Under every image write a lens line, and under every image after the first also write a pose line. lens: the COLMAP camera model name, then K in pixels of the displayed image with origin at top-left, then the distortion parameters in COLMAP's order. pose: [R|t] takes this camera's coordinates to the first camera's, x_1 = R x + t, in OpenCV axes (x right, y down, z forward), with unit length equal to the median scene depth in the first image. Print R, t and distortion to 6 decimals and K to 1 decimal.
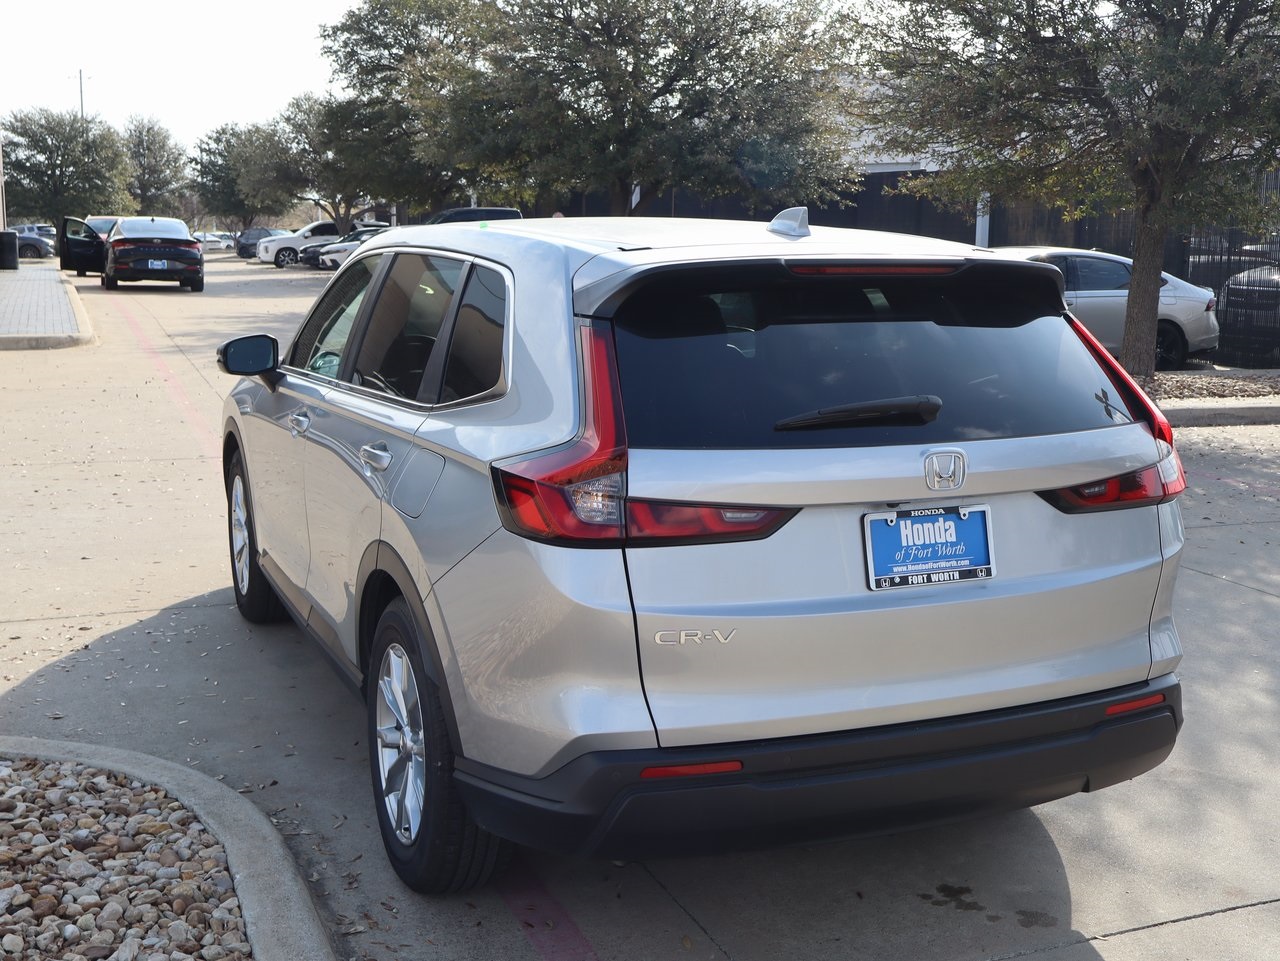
lens RADIAL K [[1464.3, 0, 640.0], [0, 1464.3, 480.5], [0, 0, 1]] dist [-0.006503, -0.006179]
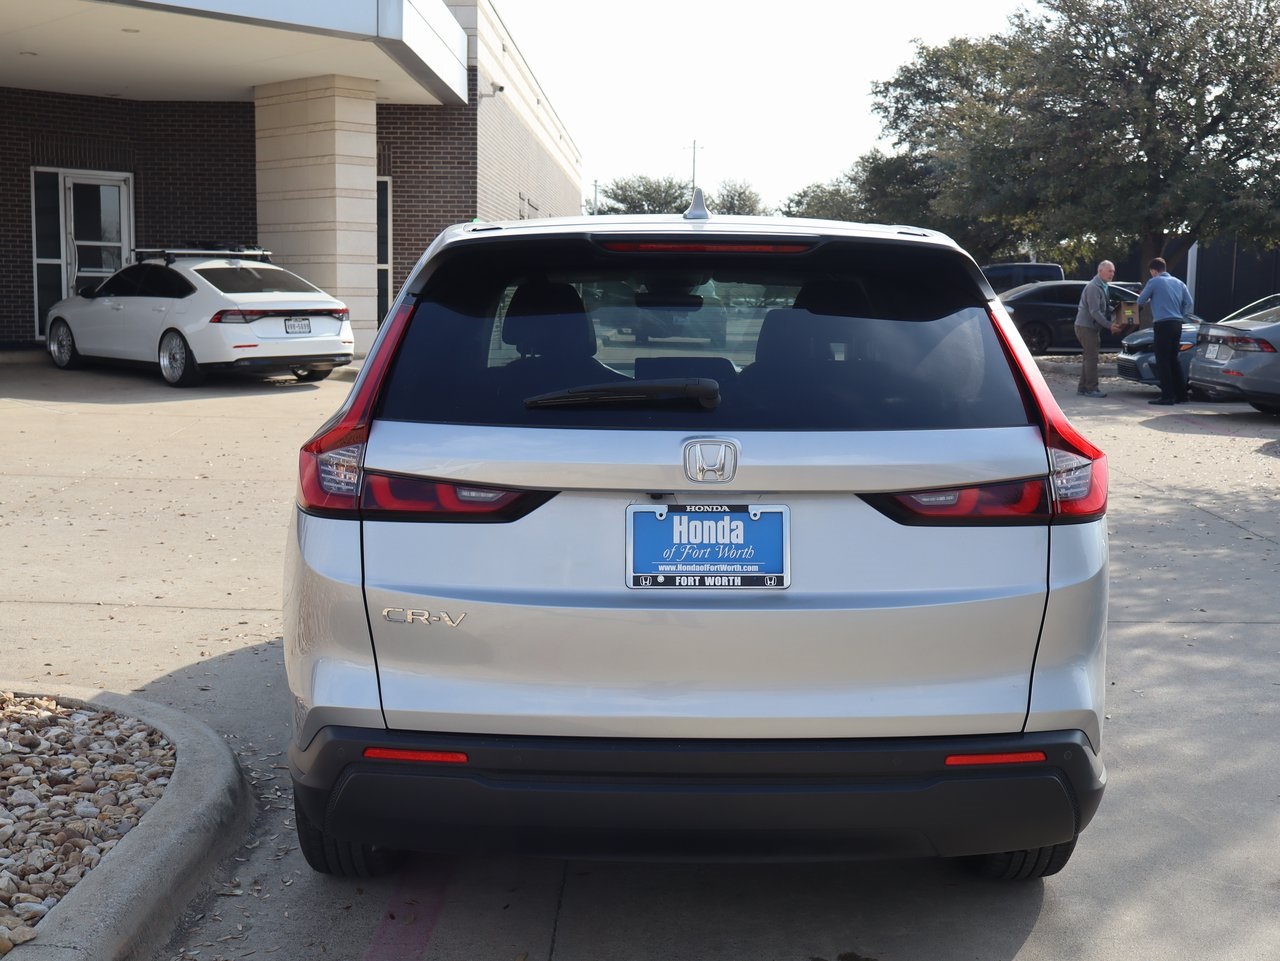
lens RADIAL K [[1512.6, 0, 640.0], [0, 1512.6, 480.5], [0, 0, 1]] dist [0.008495, -0.032790]
pose [[0.924358, 0.048594, -0.378420, 0.507802], [-0.066253, 0.997231, -0.033776, 0.038521], [0.375731, 0.056292, 0.925018, 0.116211]]
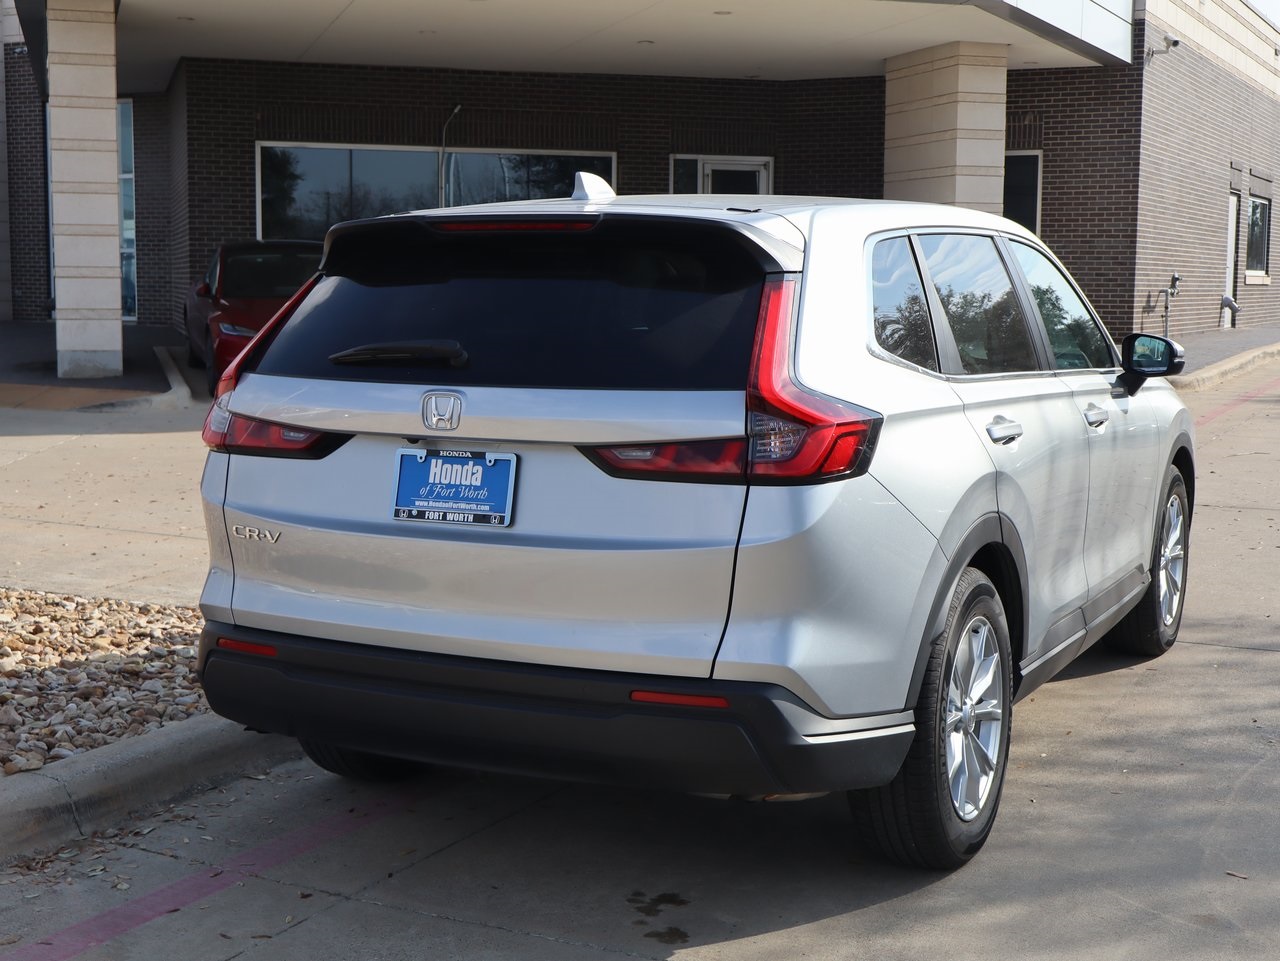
lens RADIAL K [[1758.4, 0, 640.0], [0, 1758.4, 480.5], [0, 0, 1]] dist [-0.031788, -0.013097]
pose [[0.649938, 0.080825, -0.755677, 1.216059], [-0.123899, 0.992295, -0.000429, 0.024645], [0.749820, 0.093907, 0.654944, 0.282087]]
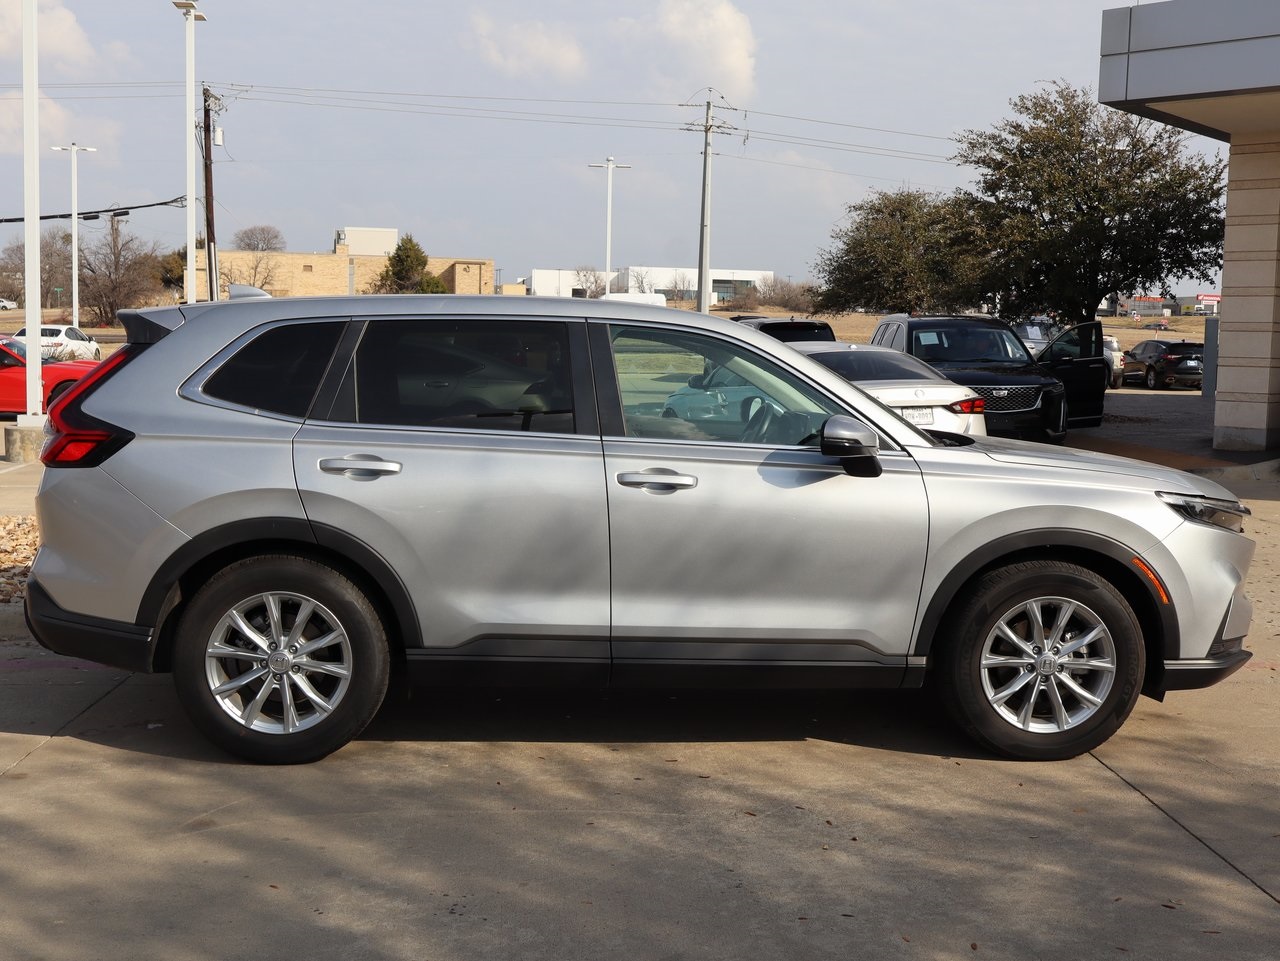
lens RADIAL K [[1436.0, 0, 640.0], [0, 1436.0, 480.5], [0, 0, 1]] dist [-0.002239, 0.006244]
pose [[-0.307595, 0.072755, -0.948732, 1.760802], [-0.180337, 0.974544, 0.133203, -0.316304], [0.934272, 0.212064, -0.286644, 2.204899]]
